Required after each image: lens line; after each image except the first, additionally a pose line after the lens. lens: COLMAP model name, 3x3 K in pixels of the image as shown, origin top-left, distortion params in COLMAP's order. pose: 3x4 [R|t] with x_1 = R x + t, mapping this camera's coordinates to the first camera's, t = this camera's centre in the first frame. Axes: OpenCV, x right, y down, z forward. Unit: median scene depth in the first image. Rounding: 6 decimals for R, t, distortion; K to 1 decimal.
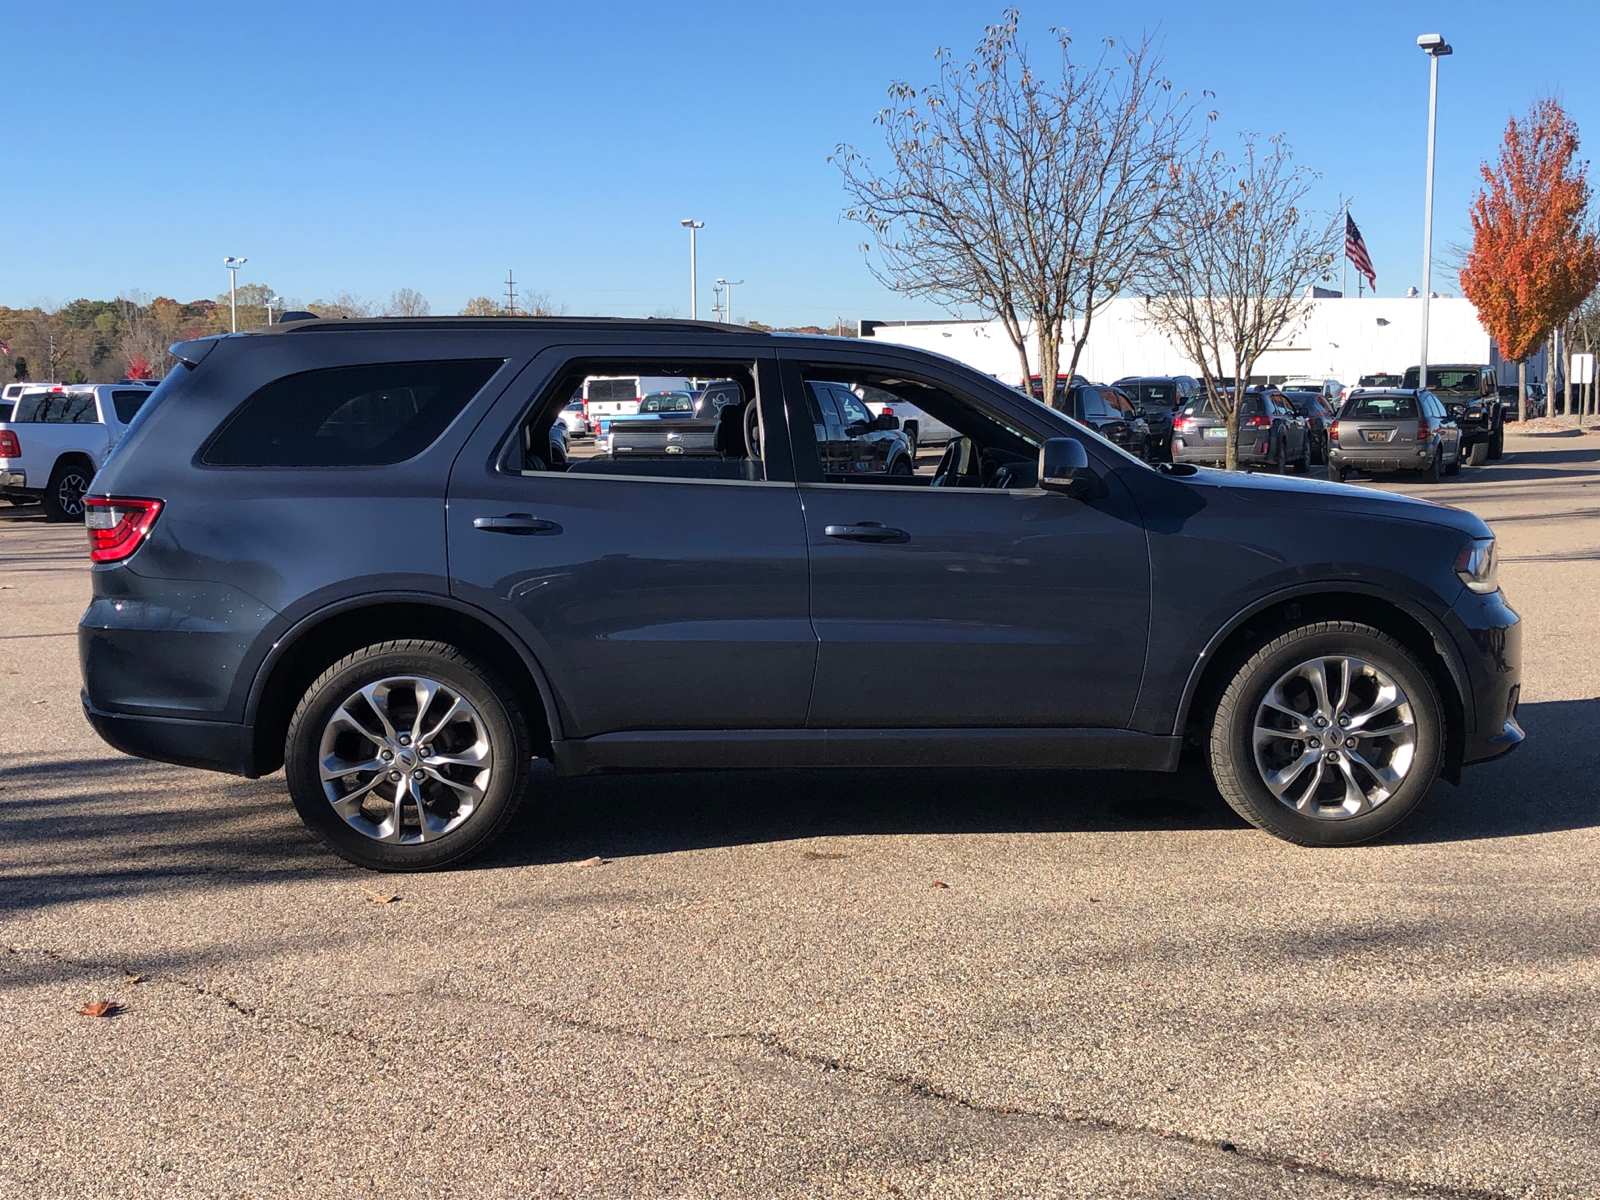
lens RADIAL K [[2004.6, 0, 798.8], [0, 2004.6, 569.4], [0, 0, 1]] dist [0.164281, -0.526707]
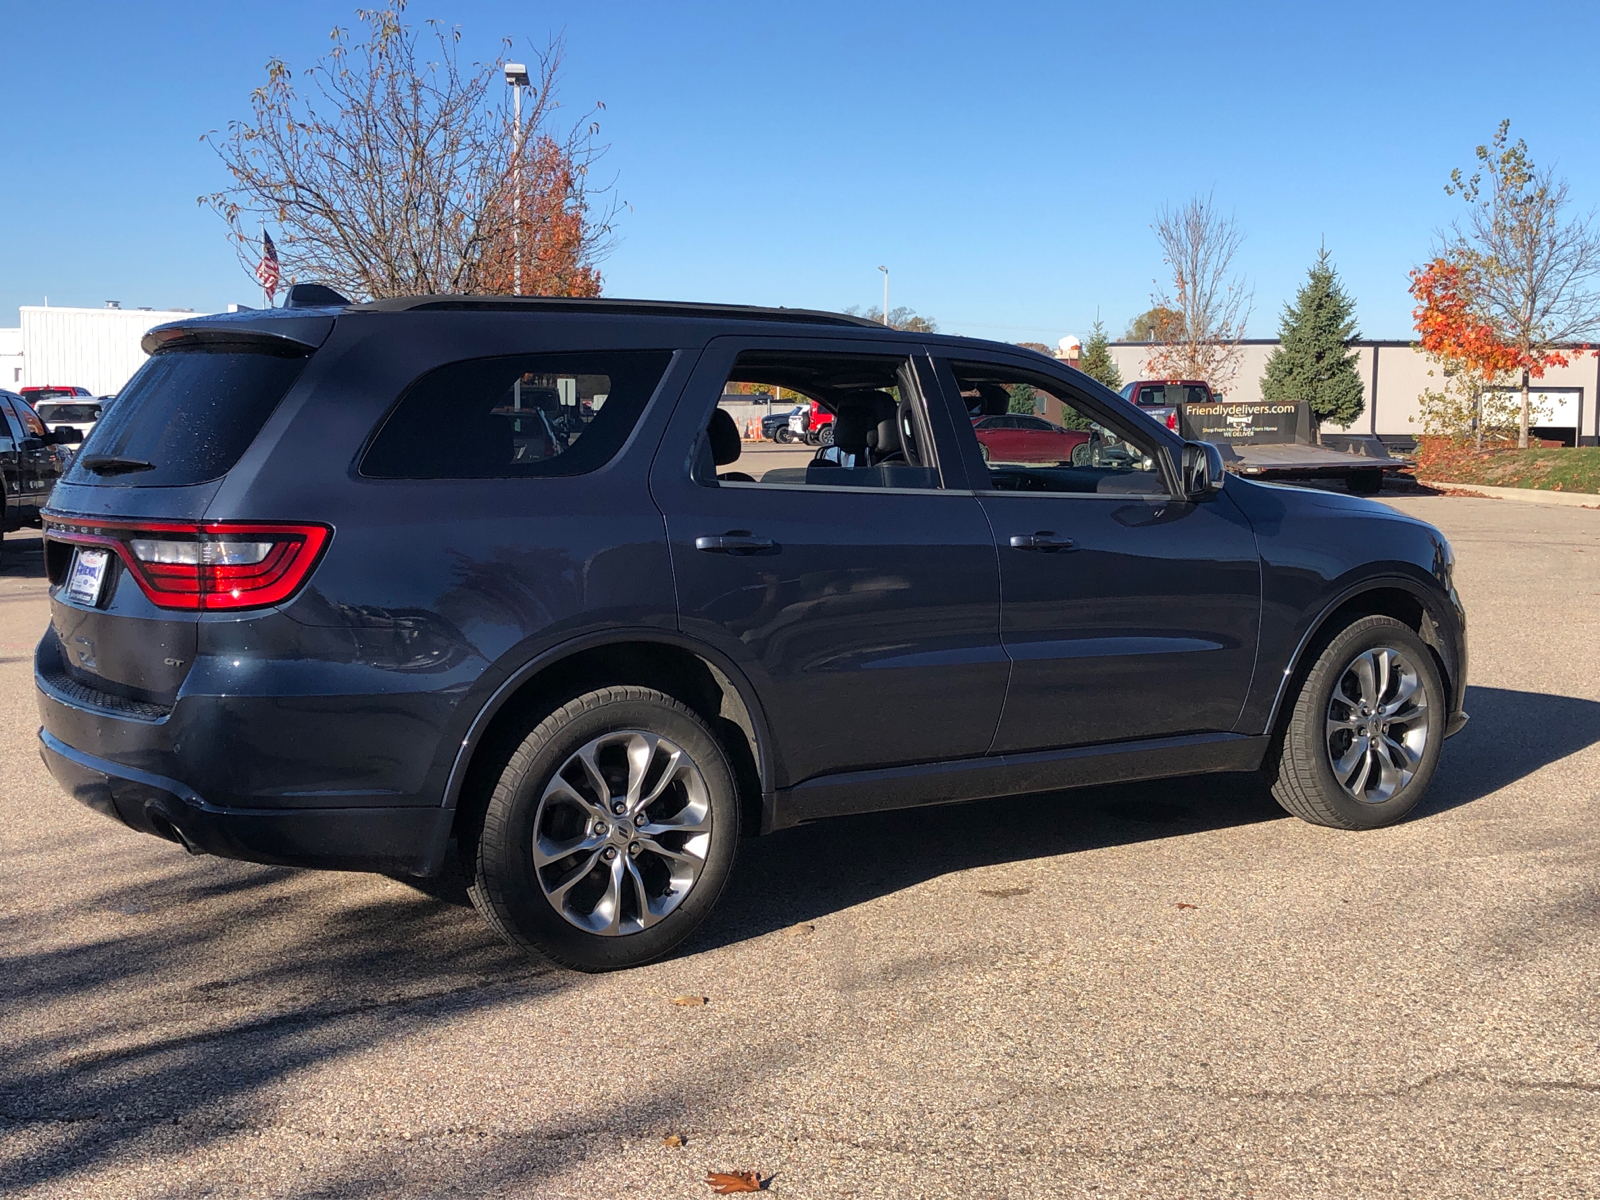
lens RADIAL K [[2004.6, 0, 798.8], [0, 2004.6, 569.4], [0, 0, 1]] dist [0.164281, -0.526707]
pose [[0.857184, -0.032612, 0.513976, -0.537522], [0.037534, 0.999295, 0.000808, -0.010489], [-0.513640, 0.018599, 0.857804, 0.245588]]
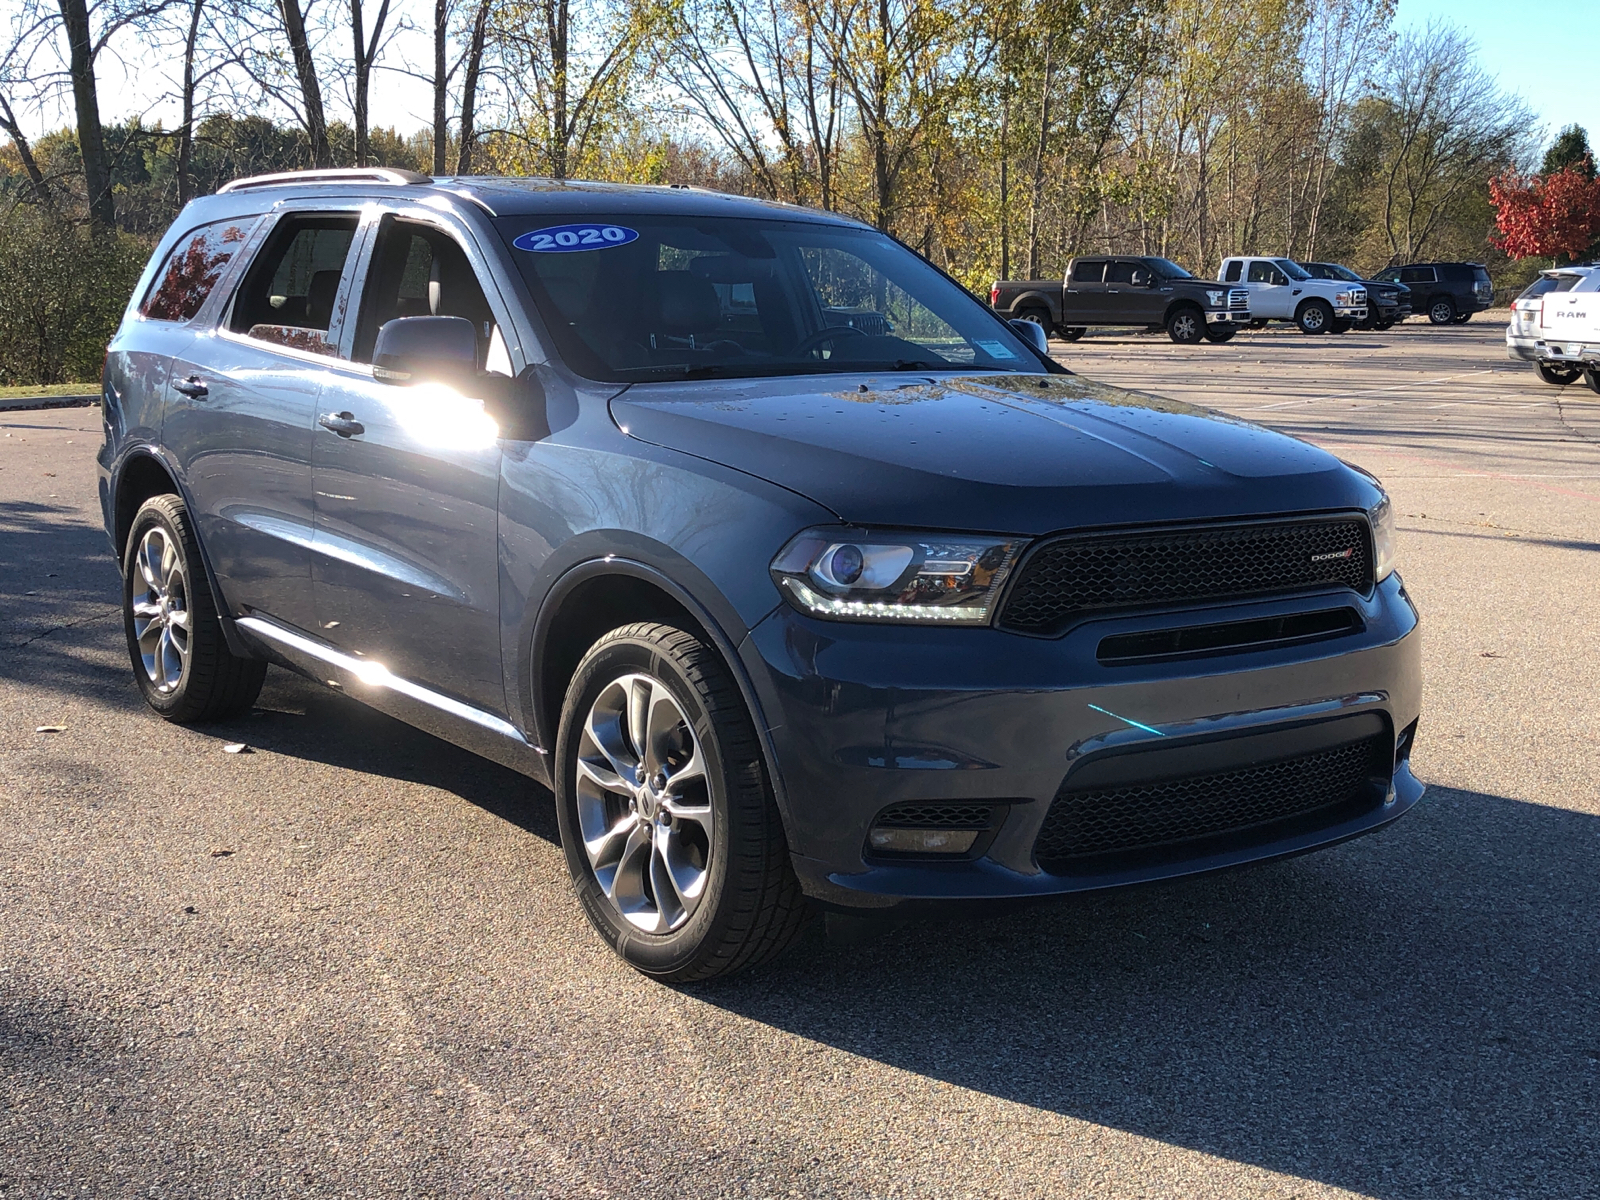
lens RADIAL K [[2004.6, 0, 798.8], [0, 2004.6, 569.4], [0, 0, 1]] dist [0.164281, -0.526707]
pose [[0.531062, 0.137088, -0.836170, 0.816379], [-0.083608, 0.990488, 0.109287, -0.064605], [0.843198, 0.011872, 0.537472, 0.699047]]
